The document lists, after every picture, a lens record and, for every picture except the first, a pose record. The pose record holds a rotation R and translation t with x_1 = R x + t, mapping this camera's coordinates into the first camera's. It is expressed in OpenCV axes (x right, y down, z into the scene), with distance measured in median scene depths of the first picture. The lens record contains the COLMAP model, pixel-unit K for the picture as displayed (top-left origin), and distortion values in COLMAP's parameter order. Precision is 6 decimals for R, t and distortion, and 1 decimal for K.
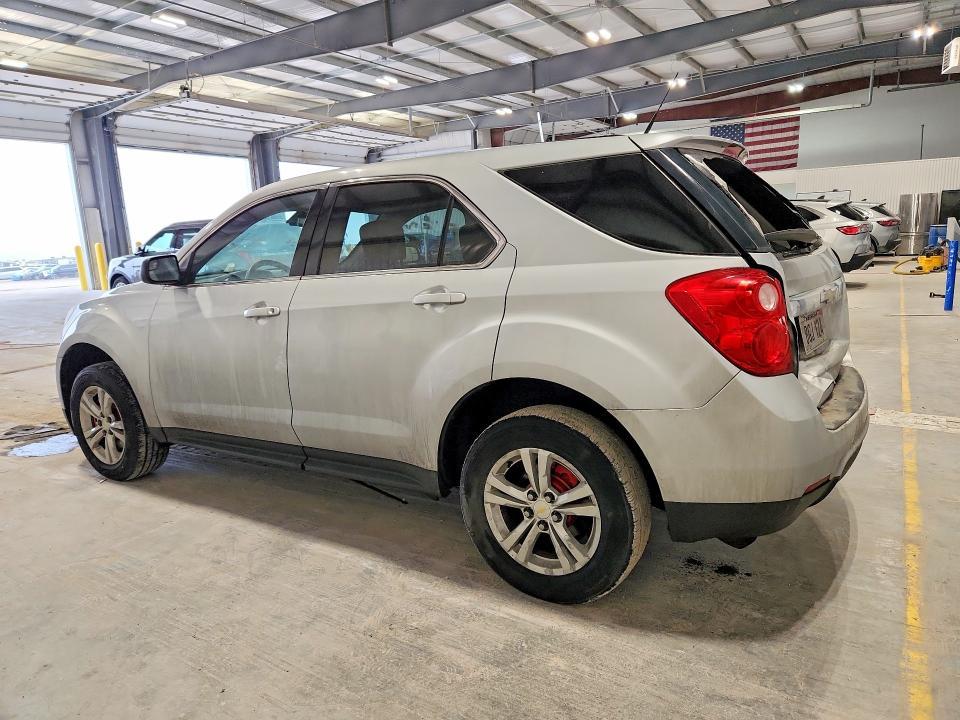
lens RADIAL K [[648.4, 0, 493.8], [0, 648.4, 361.5], [0, 0, 1]] dist [0.017330, -0.009960]
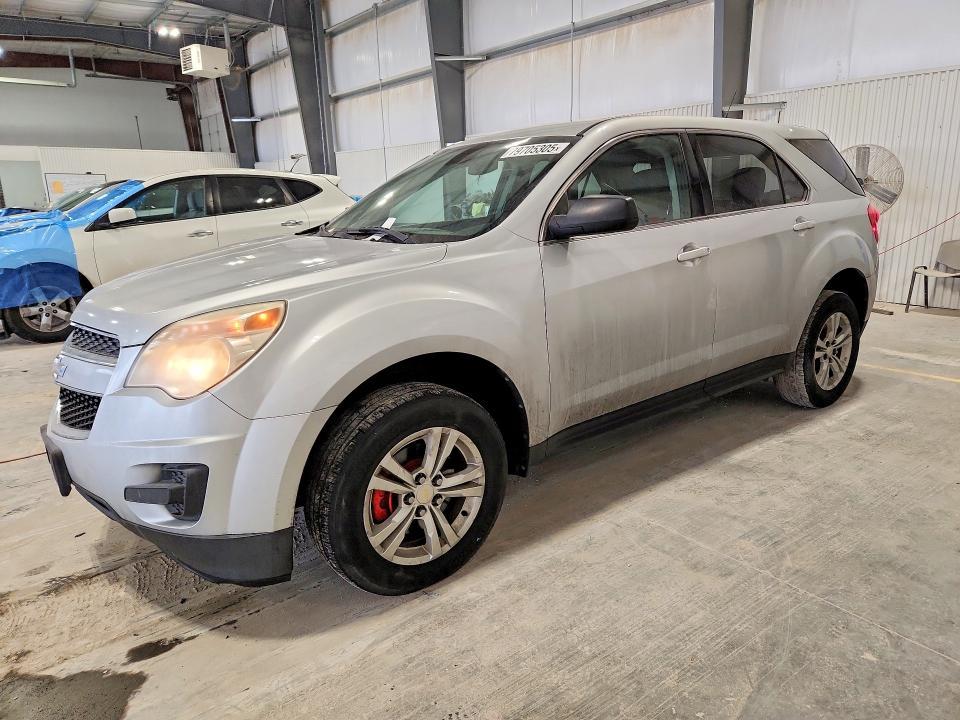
lens RADIAL K [[648.4, 0, 491.2], [0, 648.4, 365.5], [0, 0, 1]] dist [0.017330, -0.009960]
pose [[0.345501, -0.201041, 0.916630, -1.349531], [0.186918, 0.971953, 0.142721, -0.104191], [-0.919614, 0.122024, 0.373389, 0.902853]]
